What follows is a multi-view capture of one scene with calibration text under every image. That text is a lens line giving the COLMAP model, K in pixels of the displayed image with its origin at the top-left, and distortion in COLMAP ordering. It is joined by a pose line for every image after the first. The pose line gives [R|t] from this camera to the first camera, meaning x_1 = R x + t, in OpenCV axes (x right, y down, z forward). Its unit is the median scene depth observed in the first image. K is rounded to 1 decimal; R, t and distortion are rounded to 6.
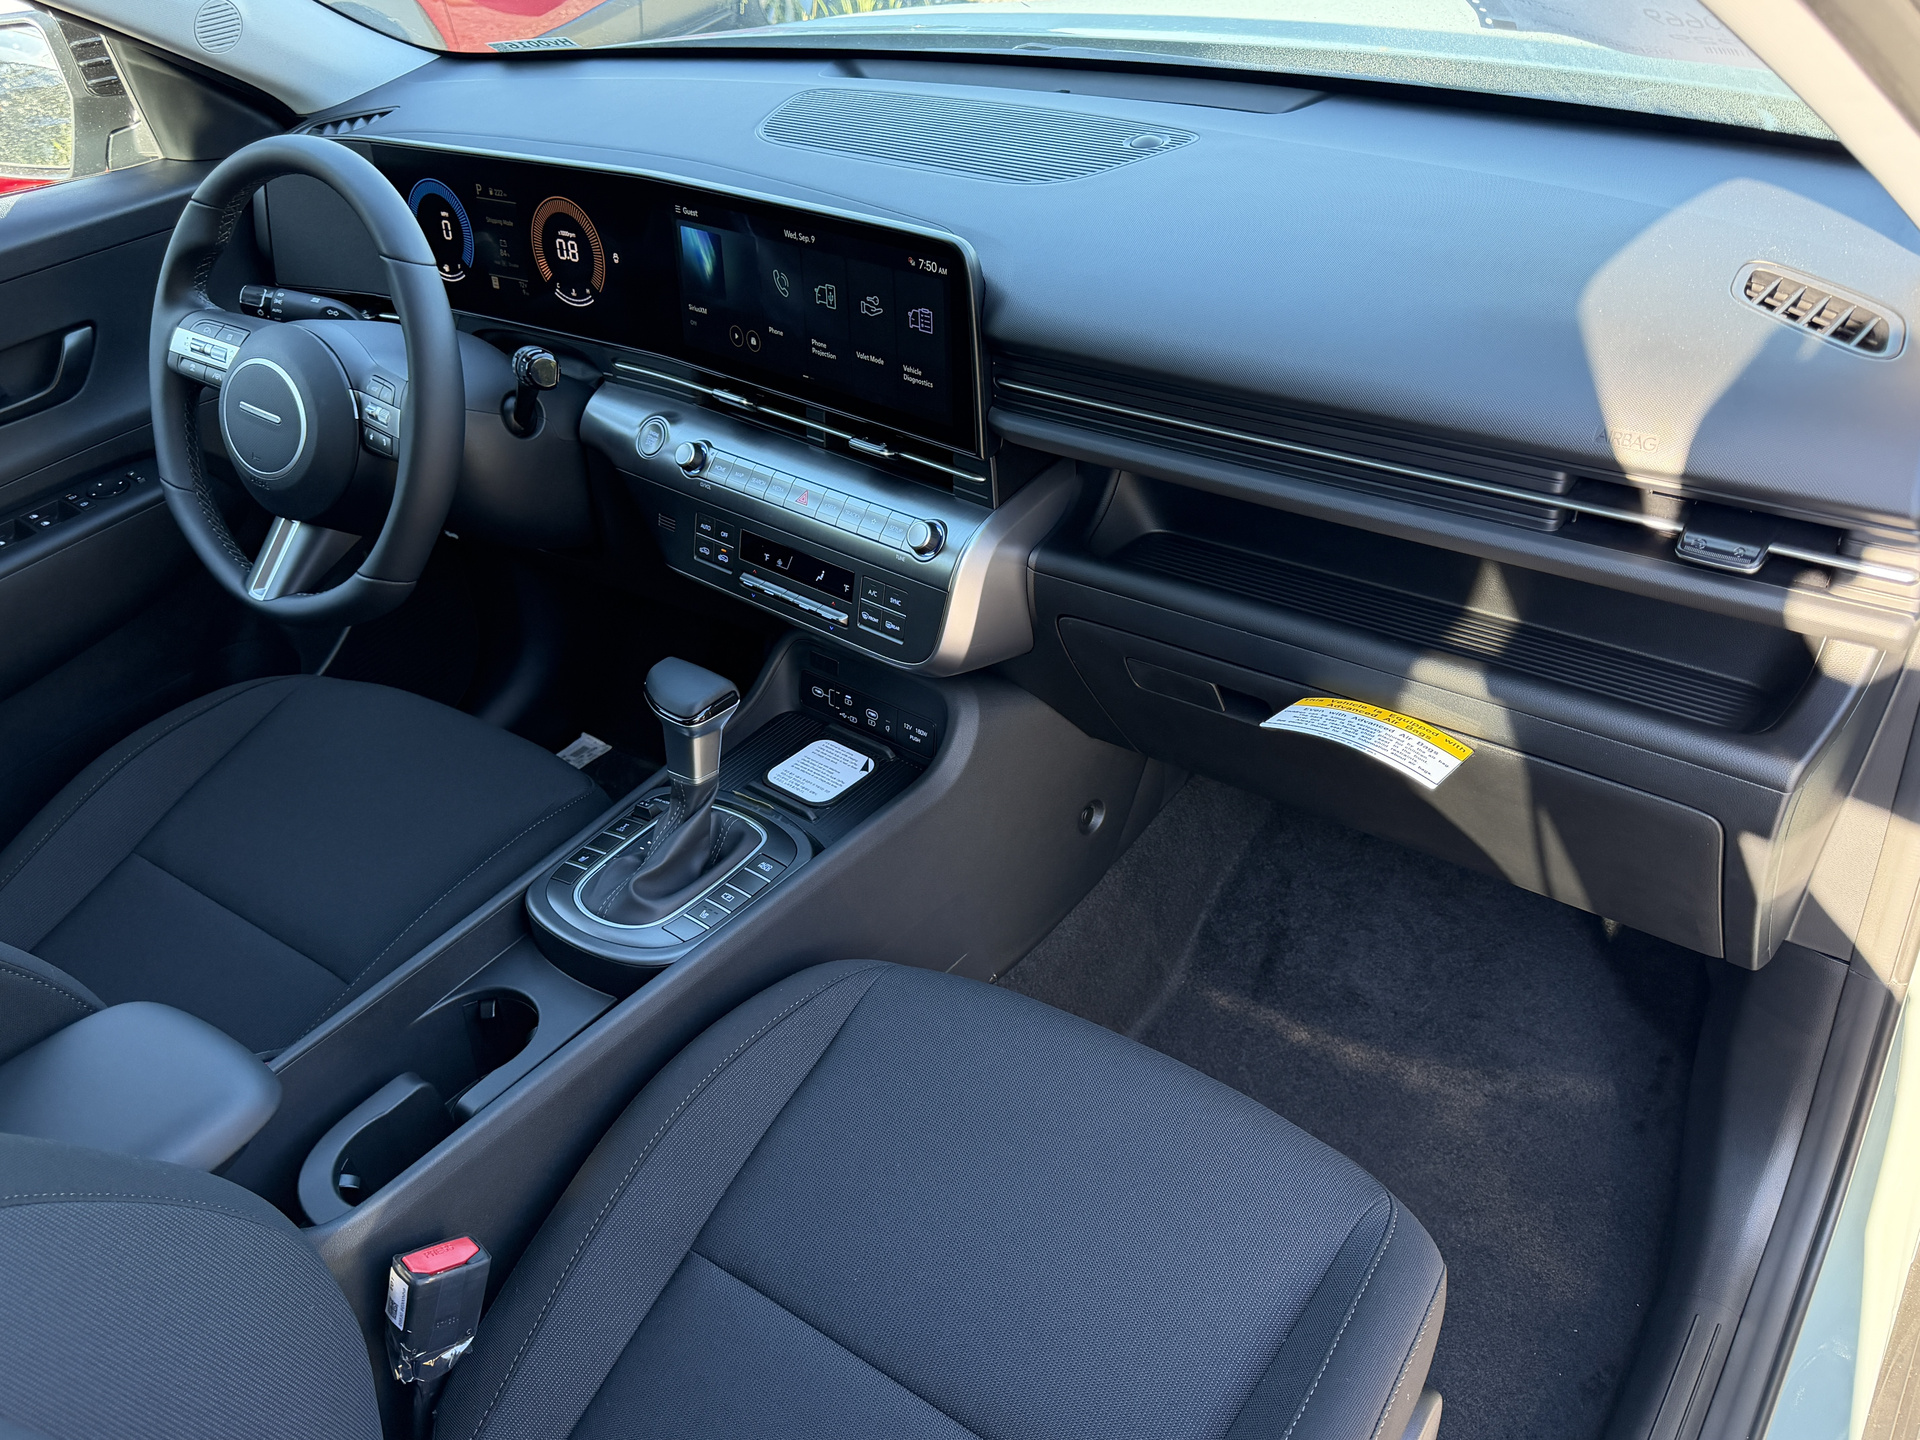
lens RADIAL K [[1537.4, 0, 960.5], [0, 1537.4, 741.2], [0, 0, 1]] dist [0.180770, -0.379133]
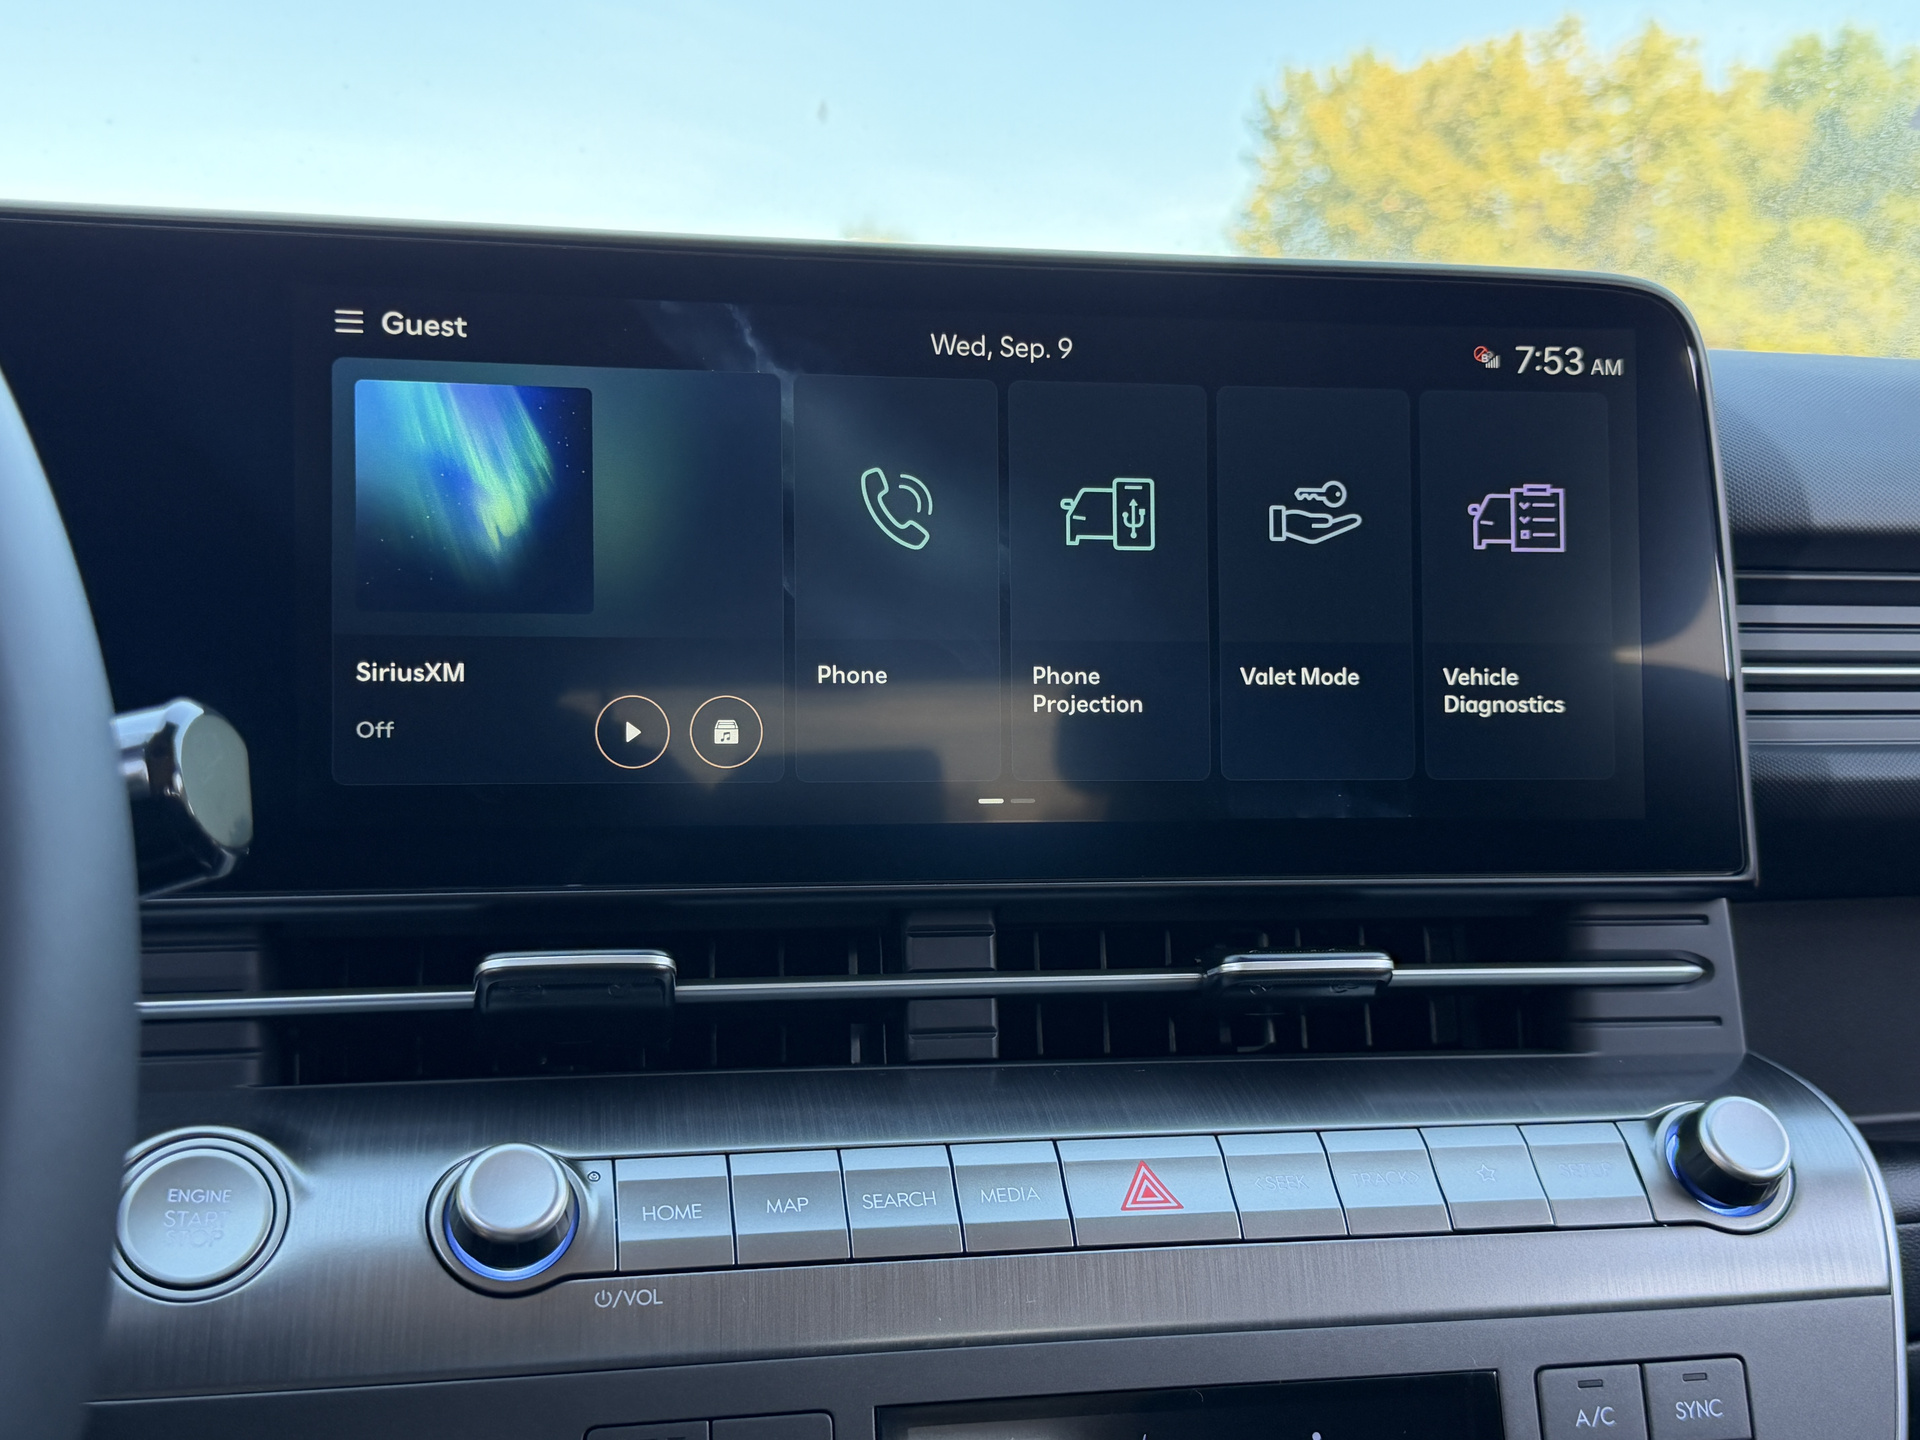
lens RADIAL K [[2192.3, 0, 939.0], [0, 2192.3, 737.2], [0, 0, 1]] dist [0.196483, -0.521097]
pose [[0.587779, 0.039873, 0.808038, -0.430496], [0.407659, 0.848120, -0.338388, -0.106523], [-0.698806, 0.528301, 0.482253, 0.782500]]
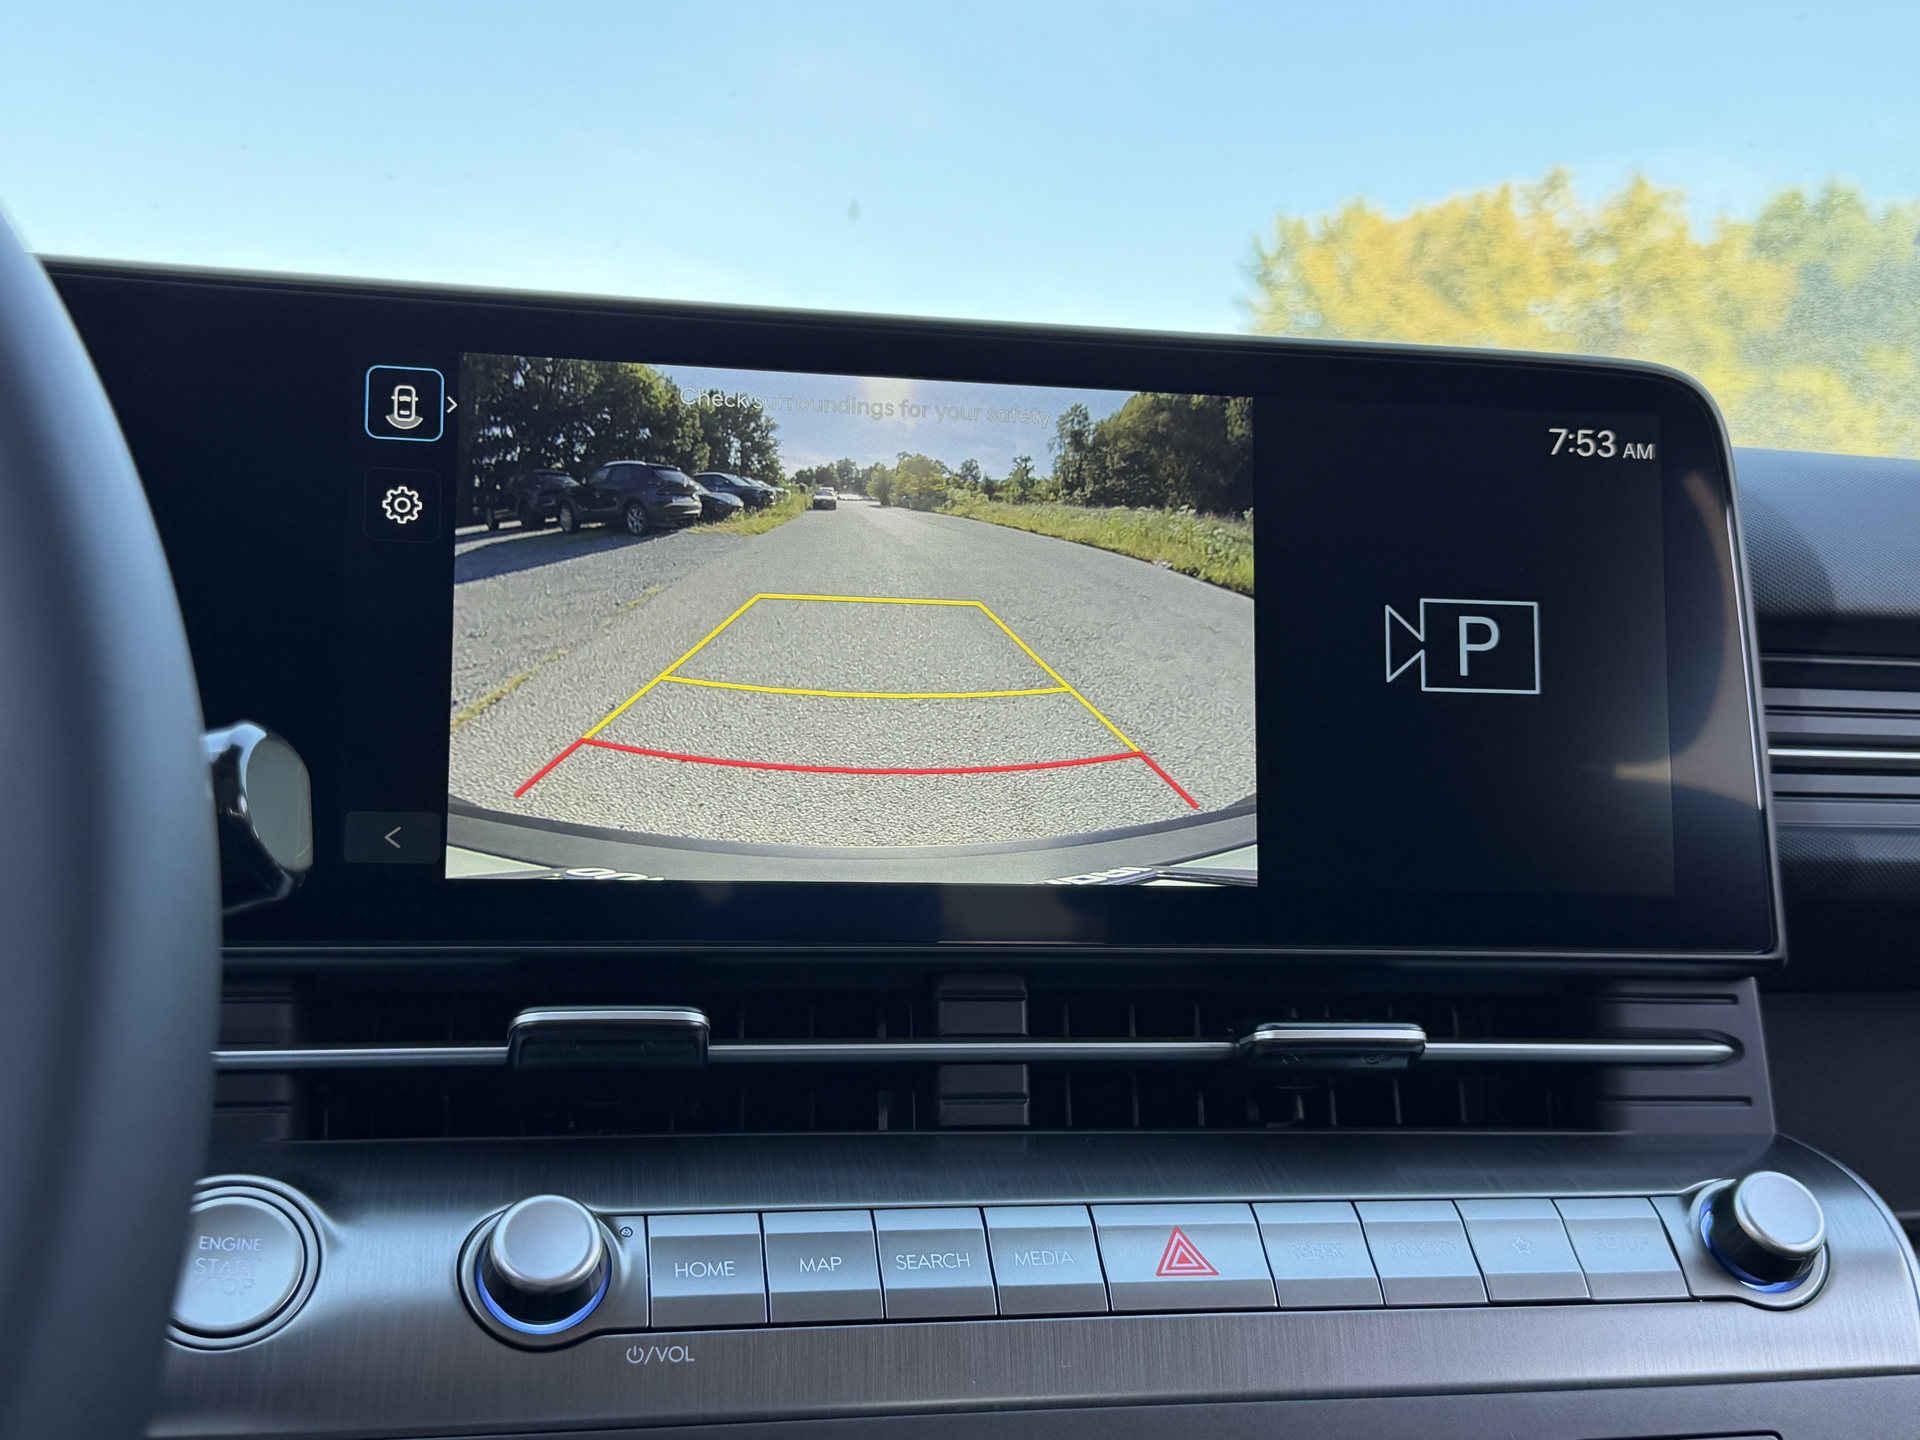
lens RADIAL K [[2192.3, 0, 939.0], [0, 2192.3, 737.2], [0, 0, 1]] dist [0.196483, -0.521097]
pose [[0.582054, 0.098335, 0.807183, -0.436903], [0.398407, 0.830863, -0.388509, -0.097860], [-0.708862, 0.547720, 0.444429, 0.794789]]
